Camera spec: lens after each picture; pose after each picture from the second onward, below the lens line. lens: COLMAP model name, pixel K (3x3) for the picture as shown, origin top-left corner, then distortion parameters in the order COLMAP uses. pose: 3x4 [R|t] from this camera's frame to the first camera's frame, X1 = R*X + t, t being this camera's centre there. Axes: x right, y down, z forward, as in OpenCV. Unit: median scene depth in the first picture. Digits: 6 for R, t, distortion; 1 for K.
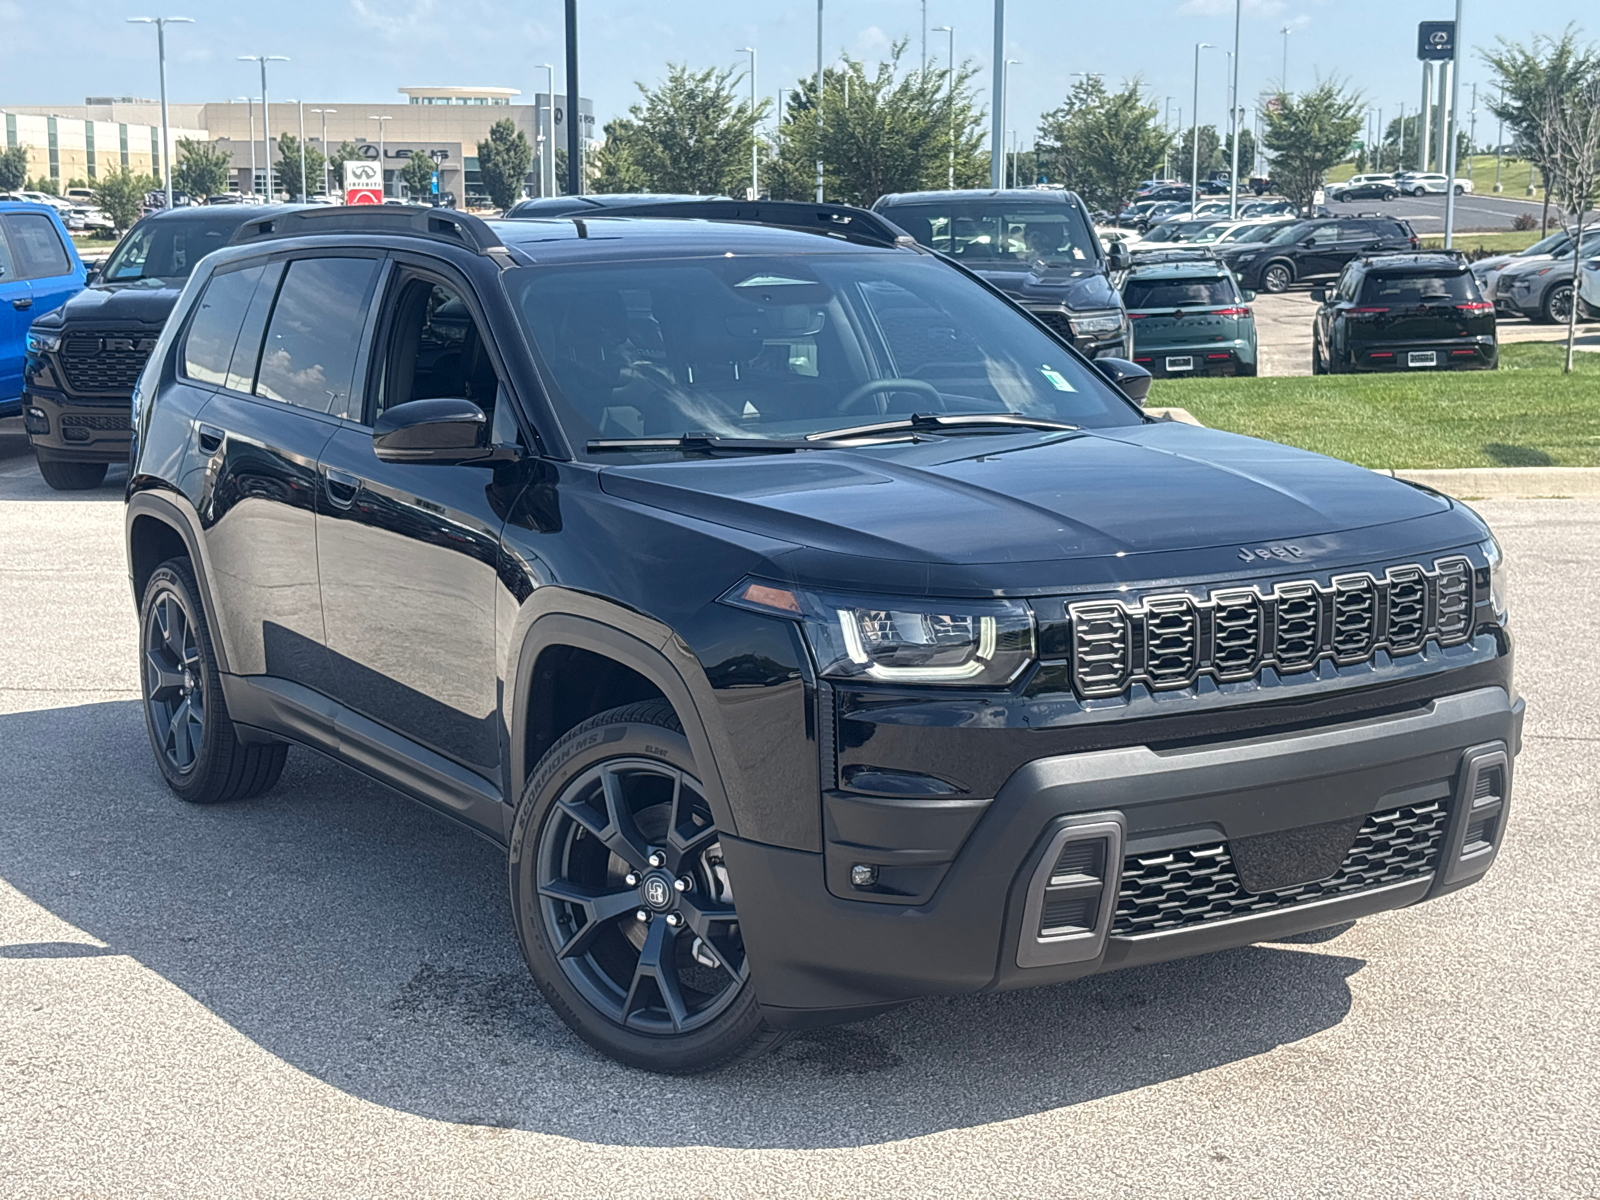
lens RADIAL K [[2408.0, 0, 800.0], [0, 2408.0, 600.0], [0, 0, 1]] dist [0.206396, -0.877889]
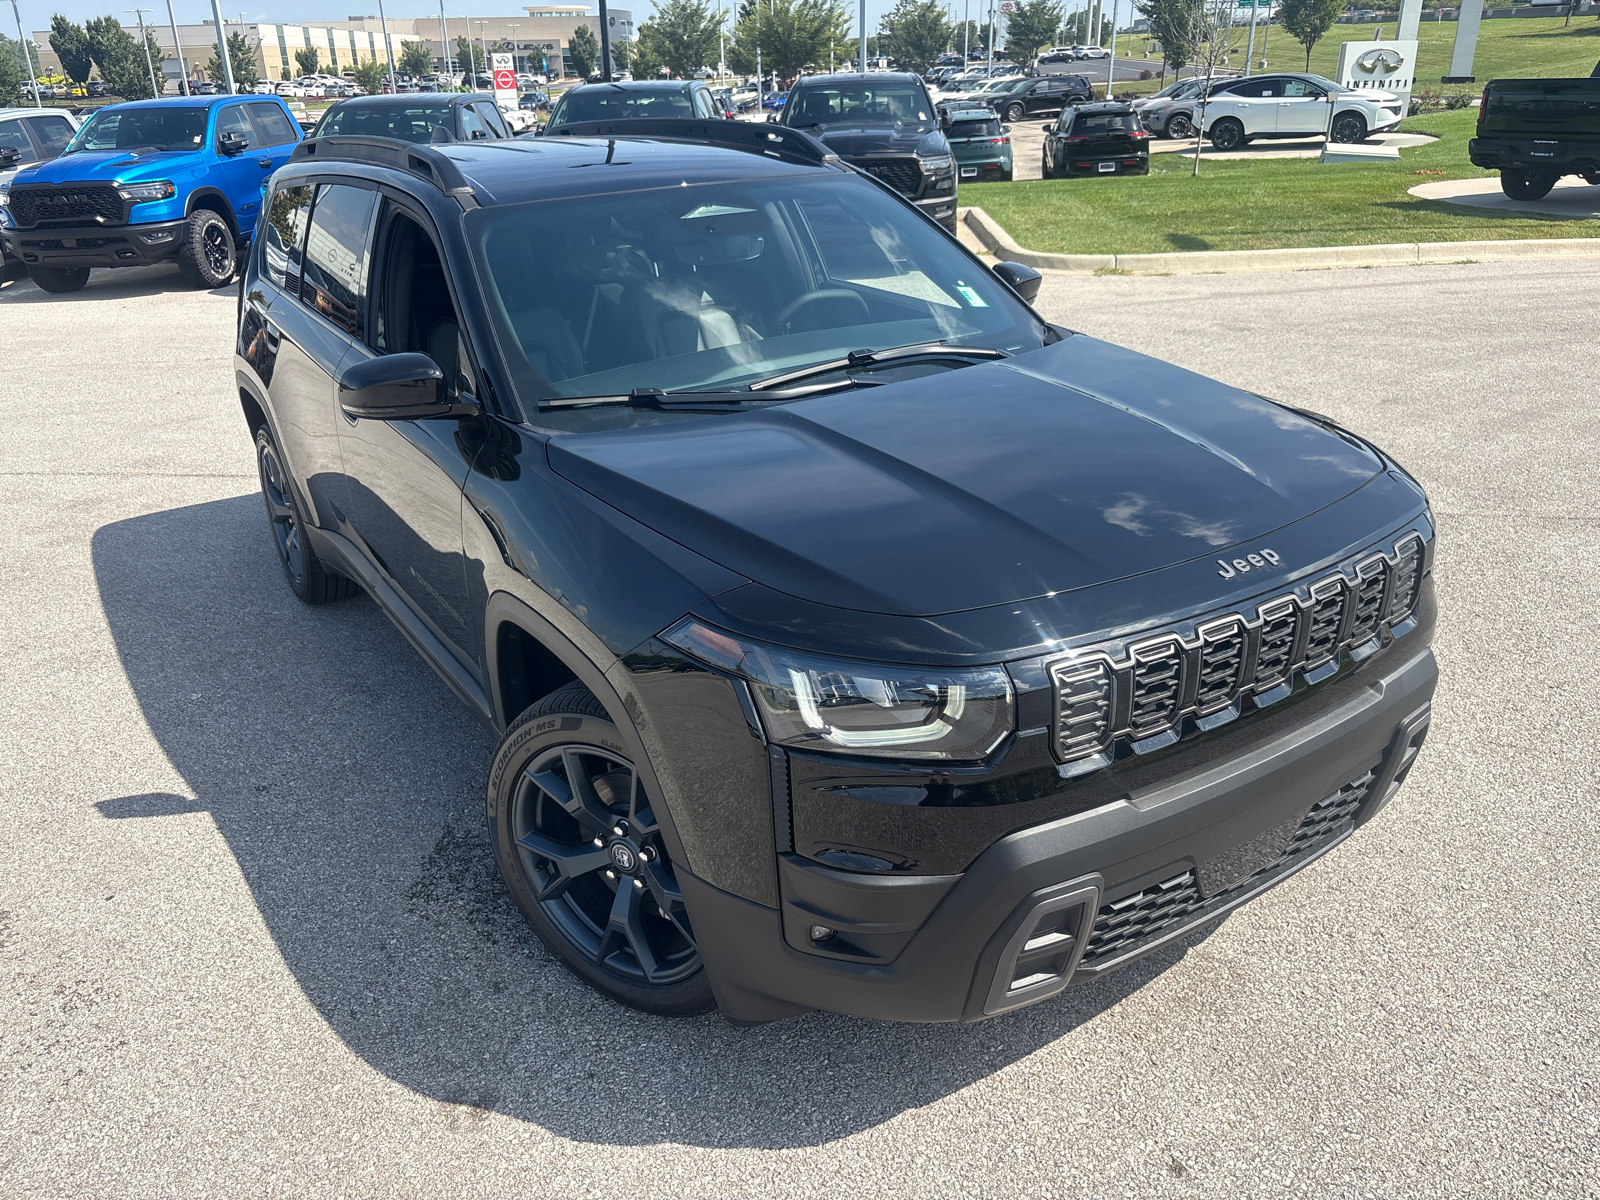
lens RADIAL K [[1211.8, 0, 792.5], [0, 1211.8, 604.2], [0, 0, 1]] dist [0.015159, -0.000018]
pose [[0.999233, -0.032527, 0.021814, 0.005532], [0.026047, 0.967870, 0.250099, -0.092272], [-0.029248, -0.249339, 0.967974, 0.400446]]
